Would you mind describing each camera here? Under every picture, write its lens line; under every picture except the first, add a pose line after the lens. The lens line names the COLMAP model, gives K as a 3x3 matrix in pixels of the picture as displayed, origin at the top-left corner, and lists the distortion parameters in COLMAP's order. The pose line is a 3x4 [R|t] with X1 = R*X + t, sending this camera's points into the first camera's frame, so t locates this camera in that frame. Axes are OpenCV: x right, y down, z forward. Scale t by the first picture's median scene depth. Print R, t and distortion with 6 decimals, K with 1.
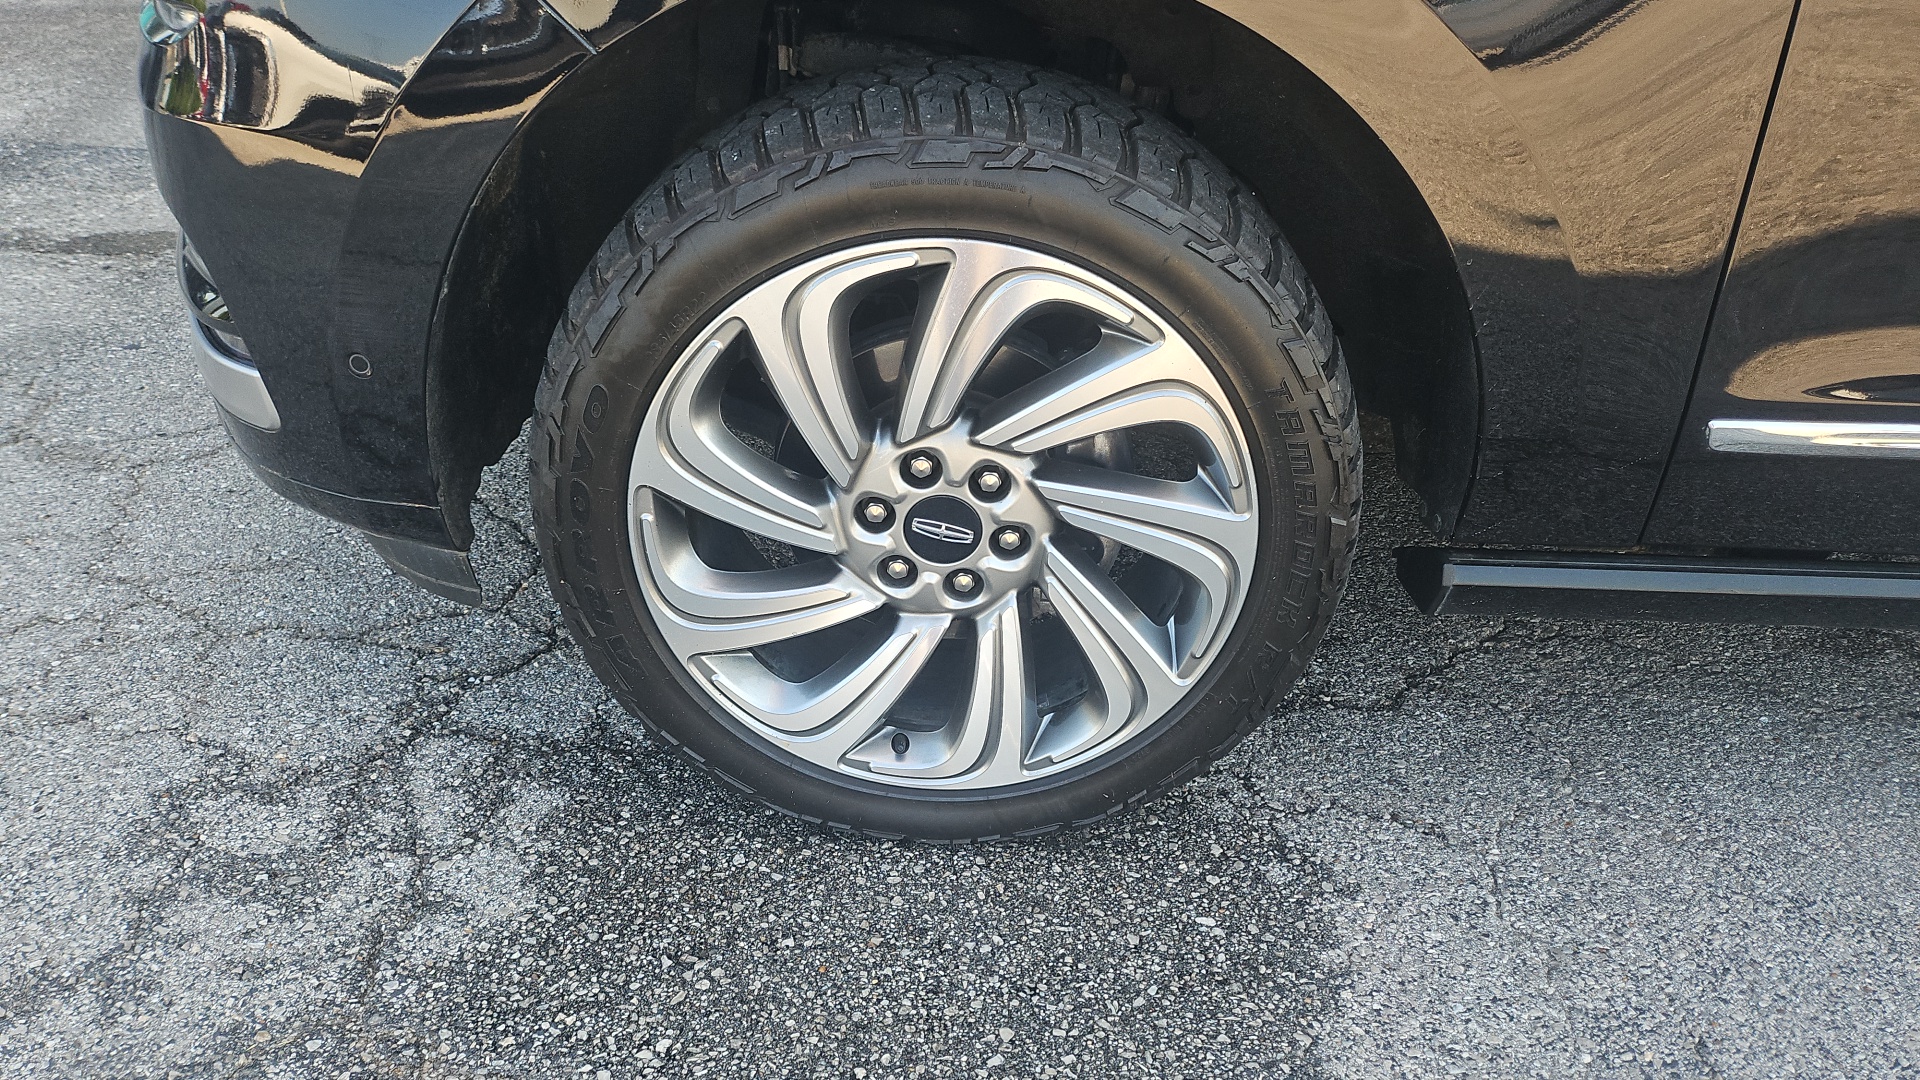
lens RADIAL K [[1350.2, 0, 946.9], [0, 1350.2, 566.0], [0, 0, 1]] dist [0.089812, -0.096007]
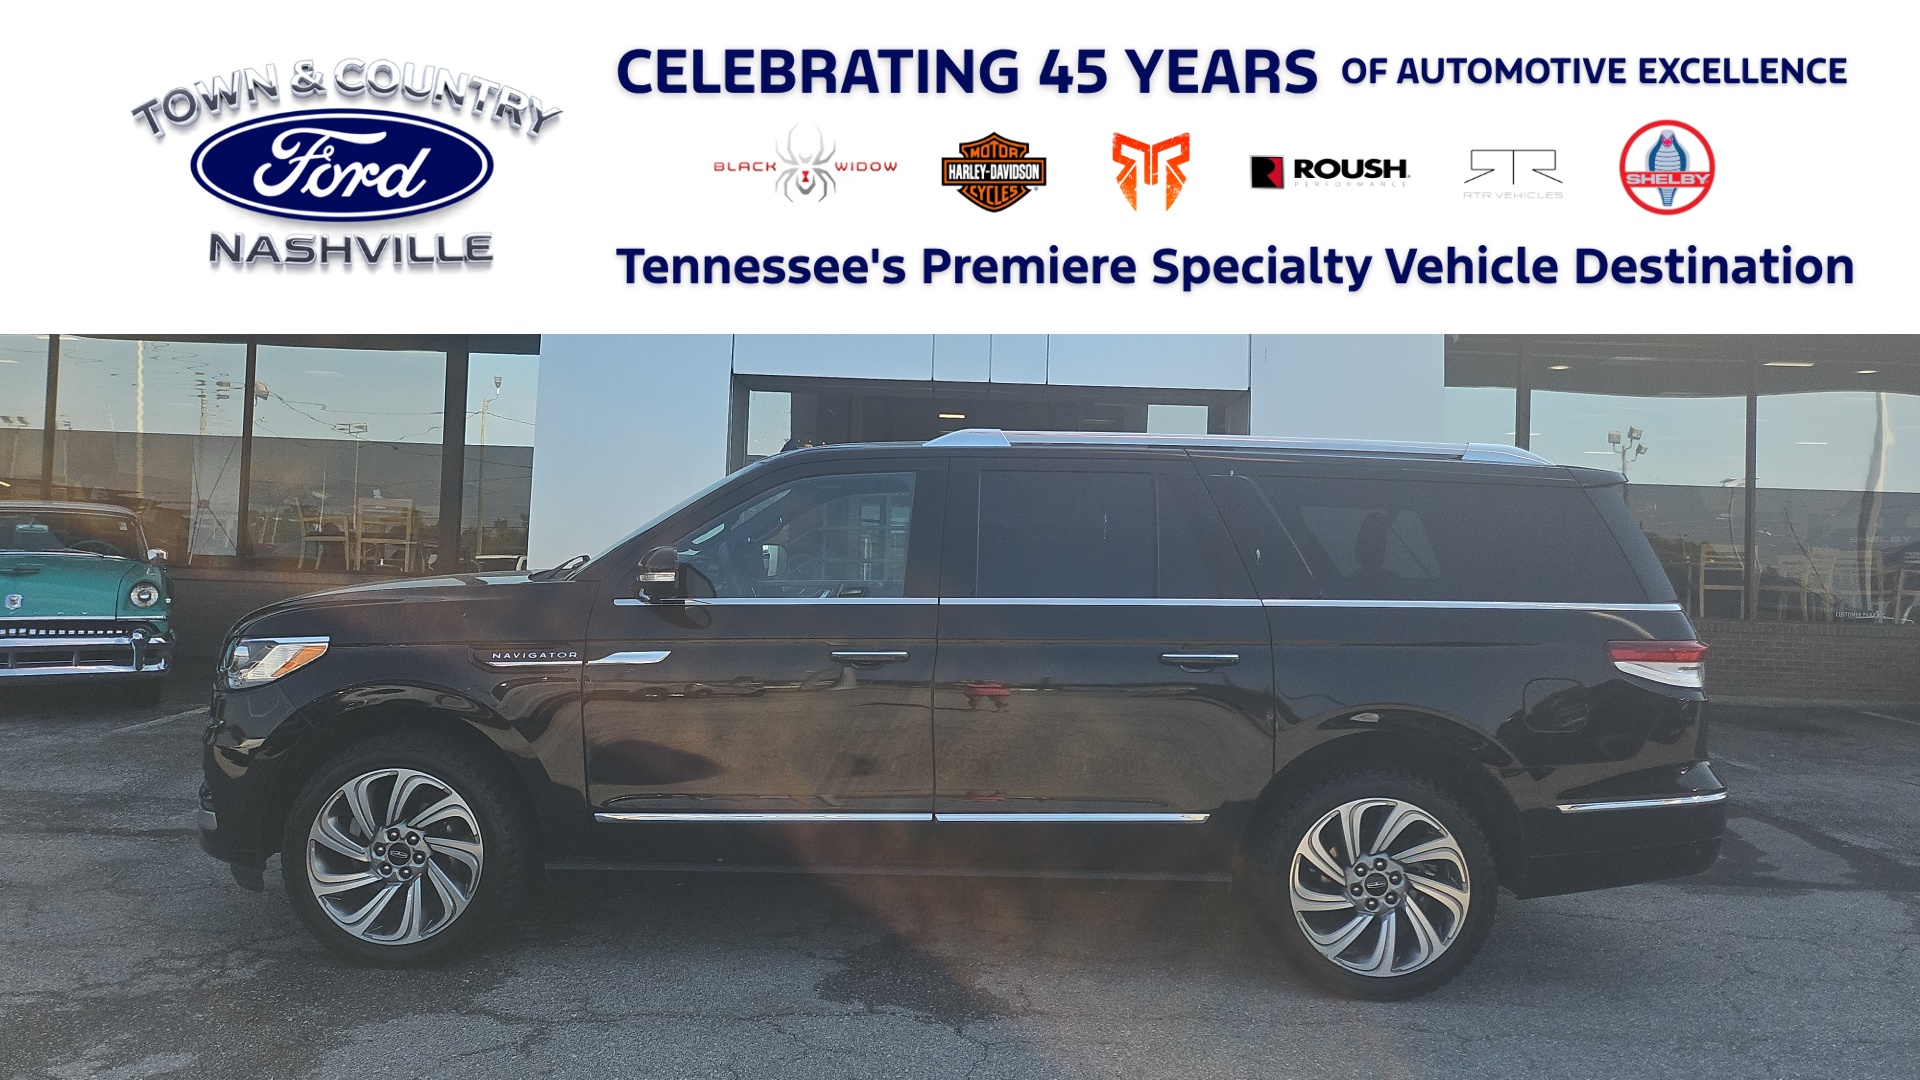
lens RADIAL K [[1350.1, 0, 951.0], [0, 1350.1, 540.9], [0, 0, 1]] dist [0.086731, -0.095010]
pose [[0.999955, -0.006790, 0.006581, 1.414614], [0.009188, 0.862152, -0.506566, 1.088088], [-0.002234, 0.506604, 0.862176, -2.480204]]
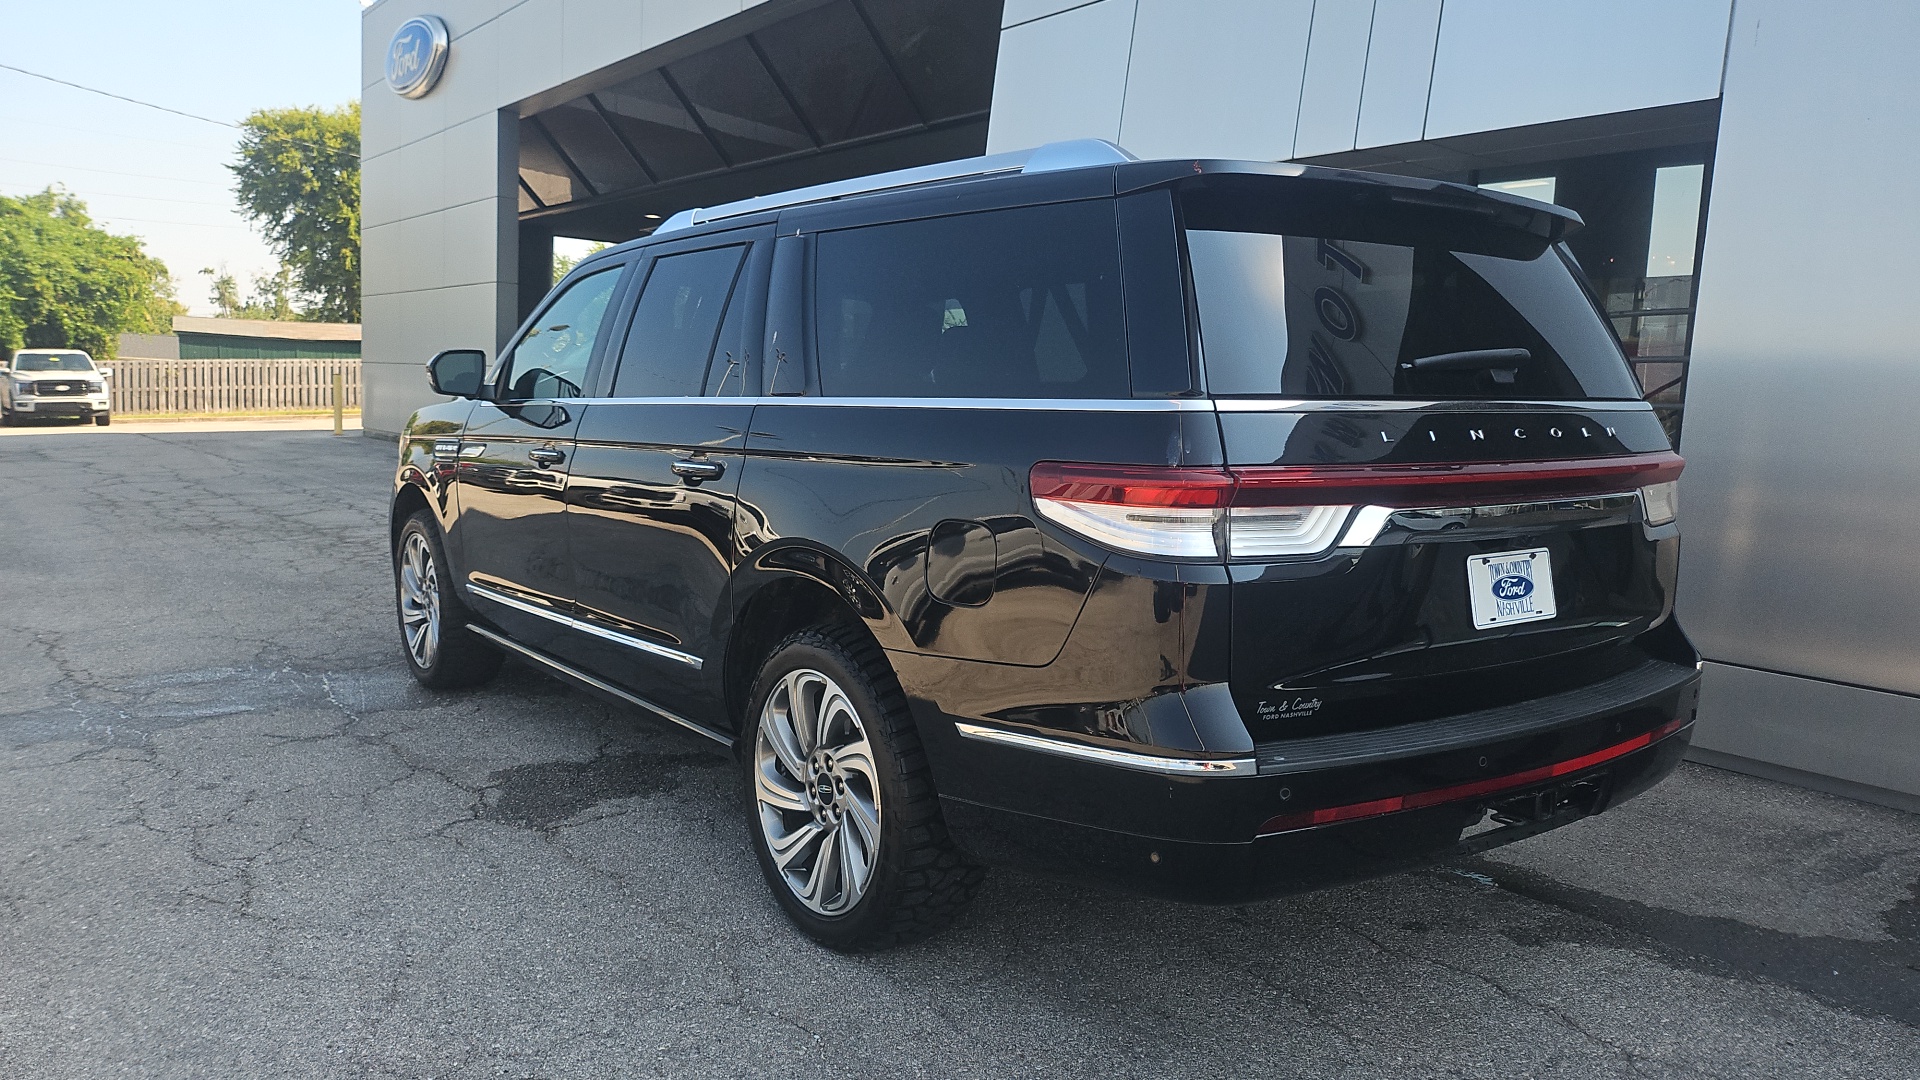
lens RADIAL K [[1350.2, 0, 946.9], [0, 1350.2, 566.0], [0, 0, 1]] dist [0.089812, -0.096007]
pose [[0.605796, 0.081965, -0.791386, 4.646796], [-0.403385, 0.888998, -0.216712, 0.162328], [0.685778, 0.450516, 0.571615, -0.472498]]
